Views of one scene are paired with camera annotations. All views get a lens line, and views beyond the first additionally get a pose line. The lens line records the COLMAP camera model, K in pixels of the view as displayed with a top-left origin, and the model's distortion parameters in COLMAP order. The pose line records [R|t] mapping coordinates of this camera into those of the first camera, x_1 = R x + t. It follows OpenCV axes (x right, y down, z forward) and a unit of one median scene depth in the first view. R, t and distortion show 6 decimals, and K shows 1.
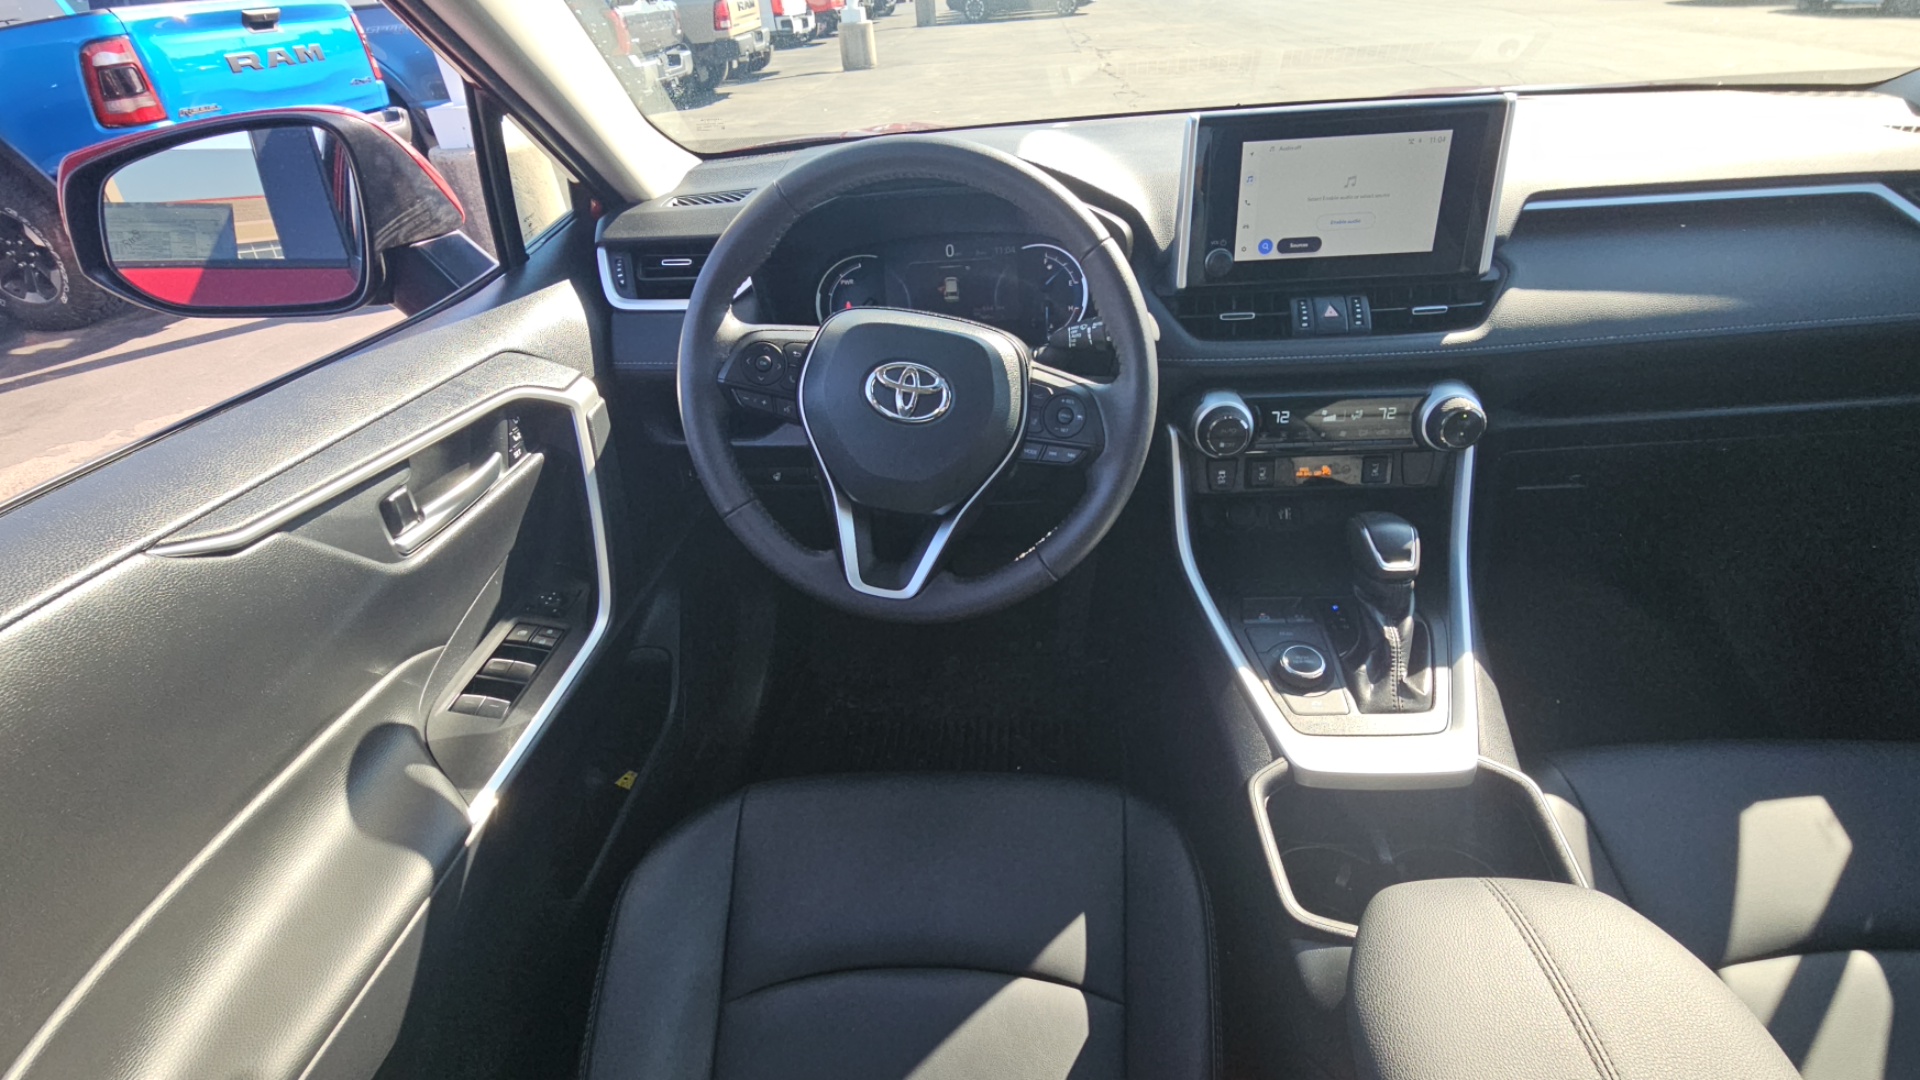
lens RADIAL K [[858.4, 0, 979.7], [0, 858.4, 546.6], [0, 0, 1]] dist [0.007060, -0.005799]
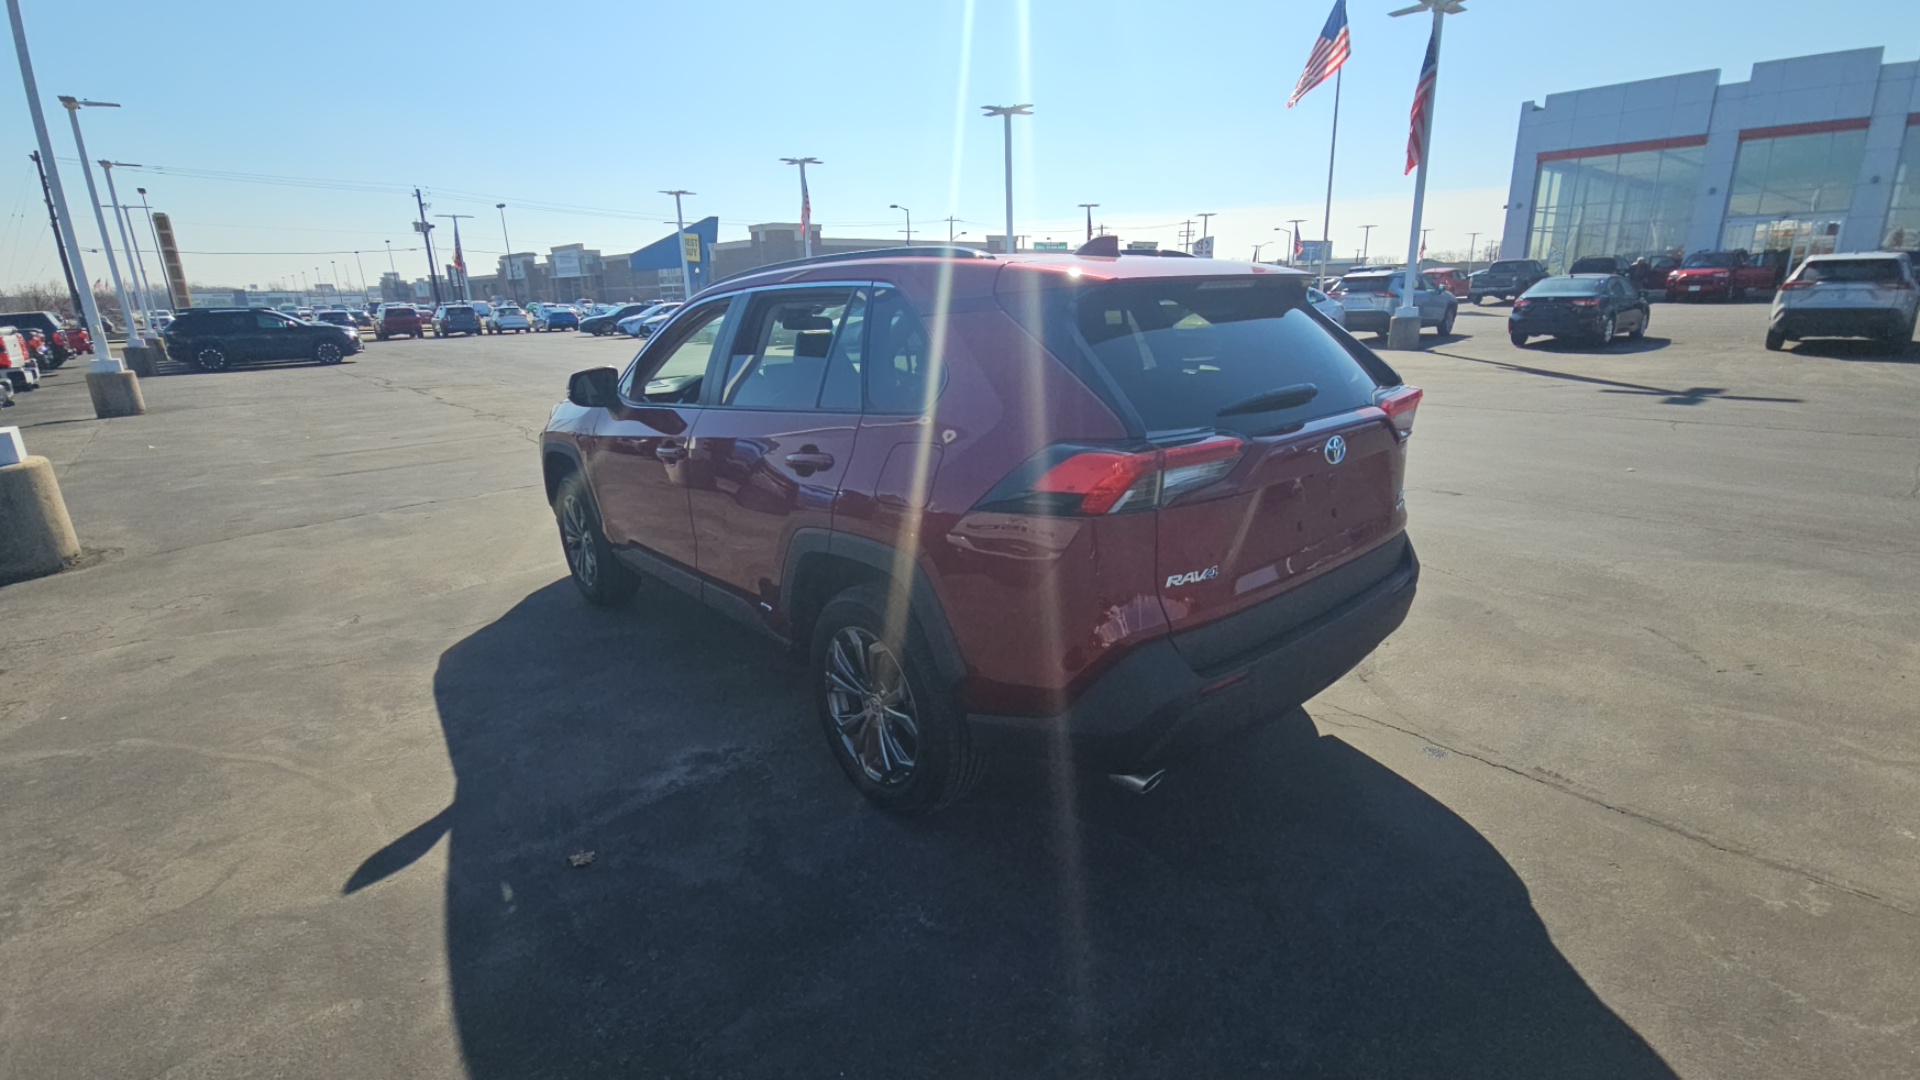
lens RADIAL K [[858.4, 0, 981.2], [0, 858.4, 543.8], [0, 0, 1]] dist [0.007060, -0.005799]
pose [[0.711716, -0.160137, 0.683971, -2.619296], [0.381208, 0.905876, -0.184580, 2.012467], [-0.590035, 0.392103, 0.705771, -3.158250]]
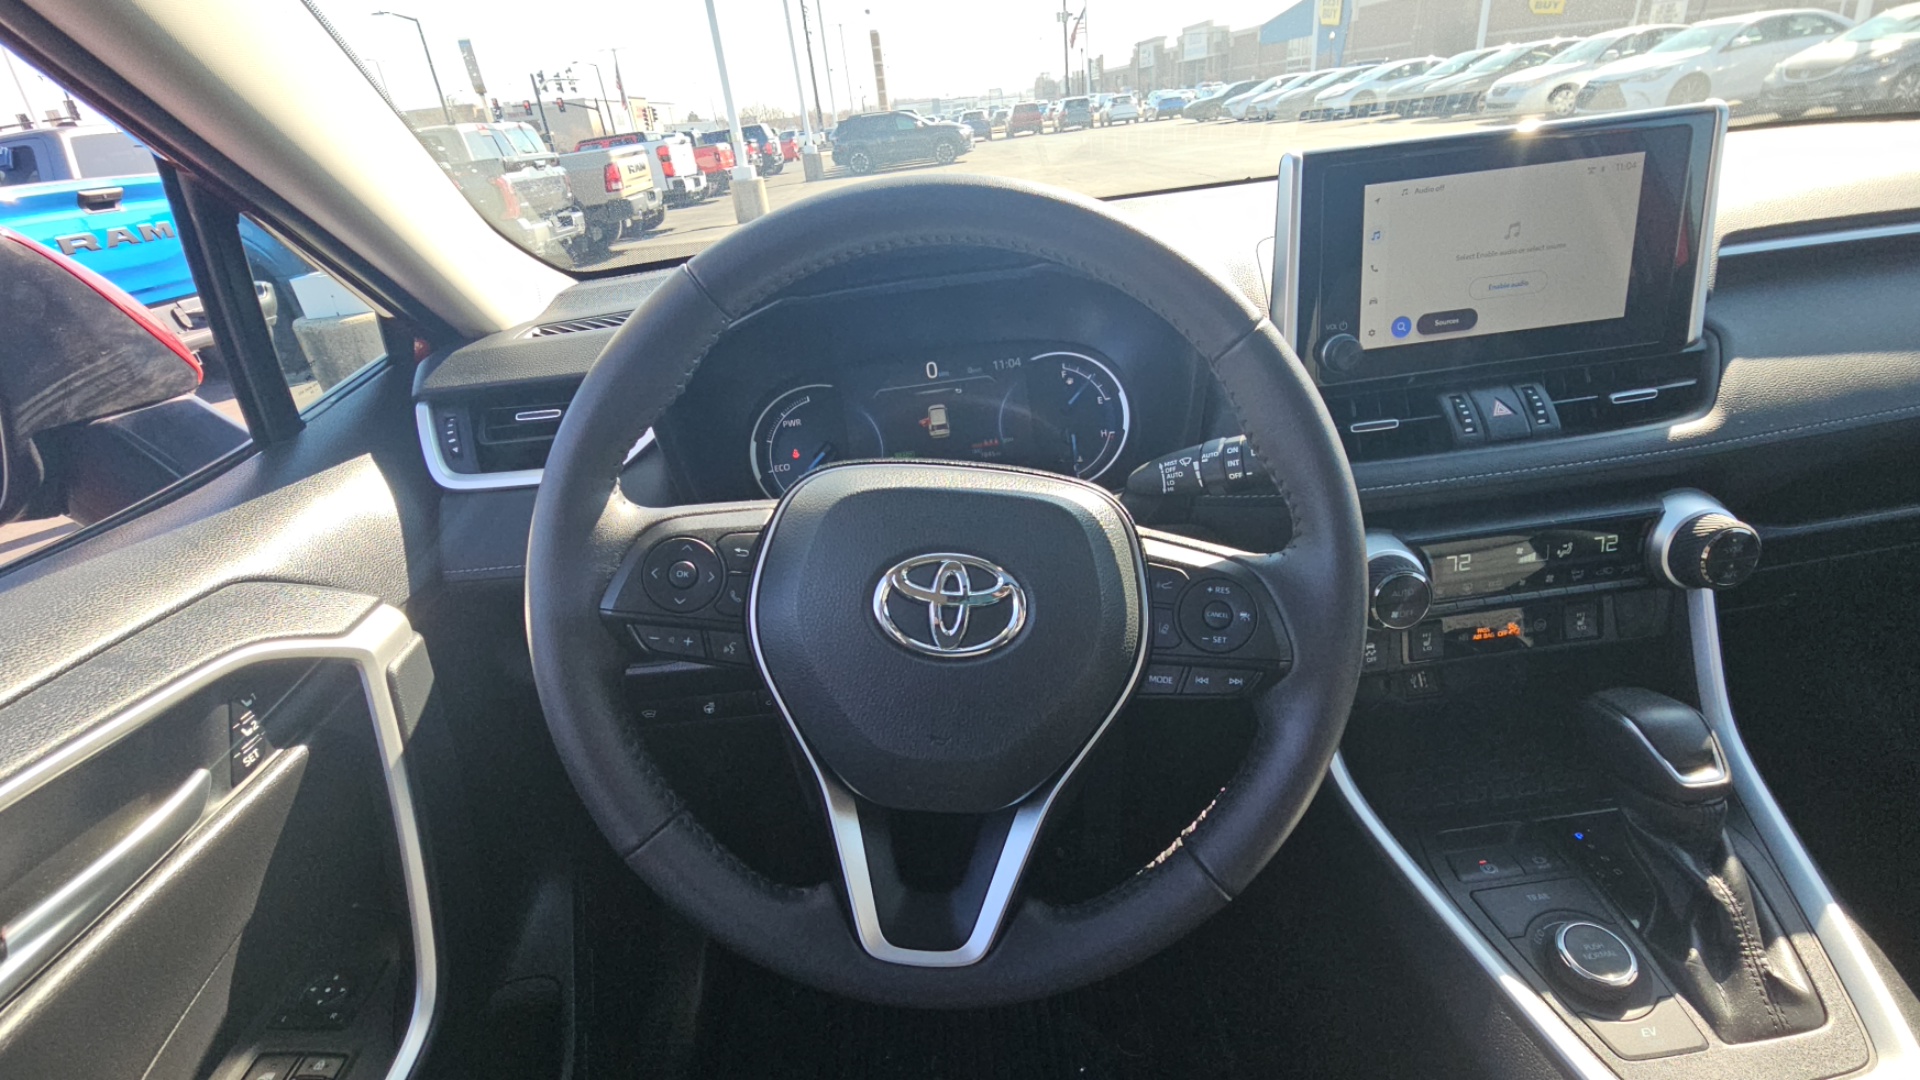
lens RADIAL K [[858.4, 0, 979.6], [0, 858.4, 544.0], [0, 0, 1]] dist [0.007060, -0.005799]
pose [[0.991161, -0.093161, 0.094451, -0.091976], [0.105521, 0.985119, -0.135666, -0.113951], [-0.080407, 0.144434, 0.986242, 0.356201]]
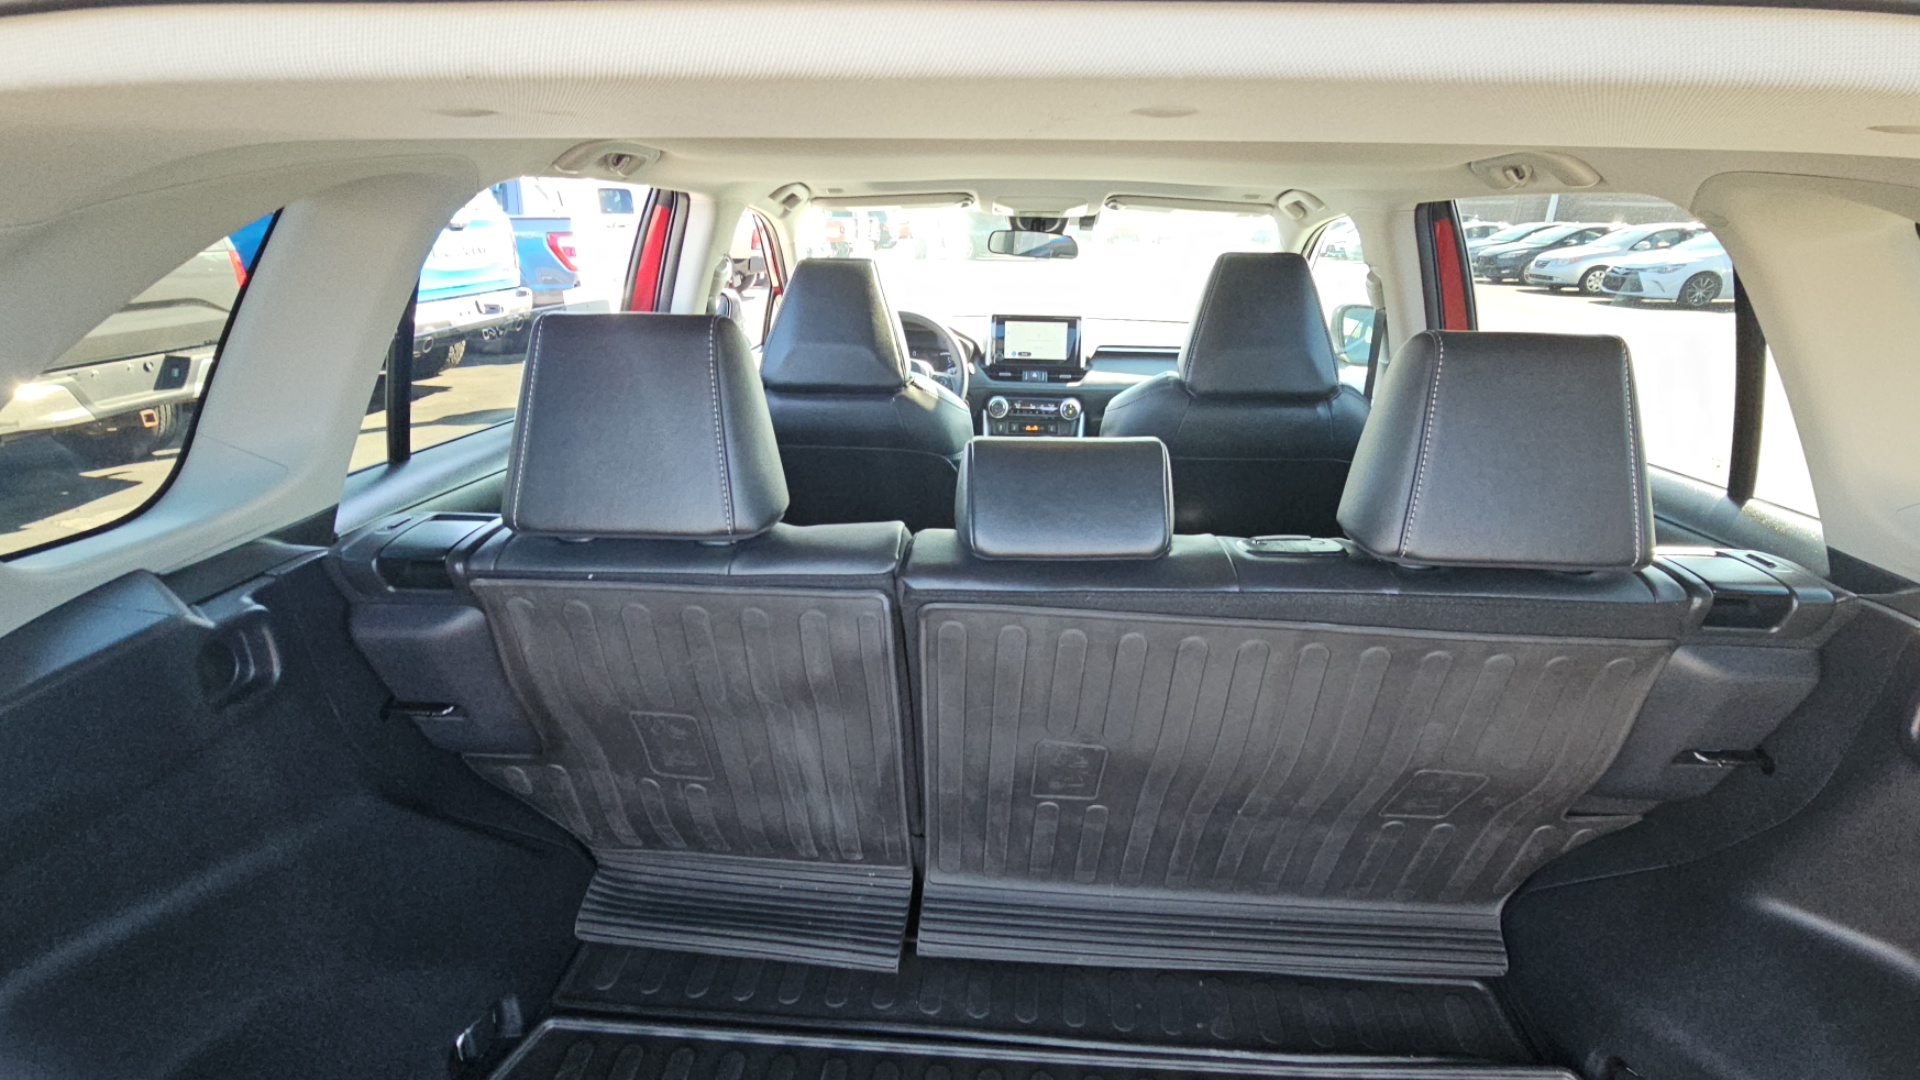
lens RADIAL K [[858.4, 0, 978.2], [0, 858.4, 541.5], [0, 0, 1]] dist [0.007060, -0.005799]
pose [[0.997160, 0.069286, 0.029522, 0.153093], [-0.060833, 0.972076, -0.226645, 1.040328], [-0.044401, 0.224206, 0.973530, -1.908759]]
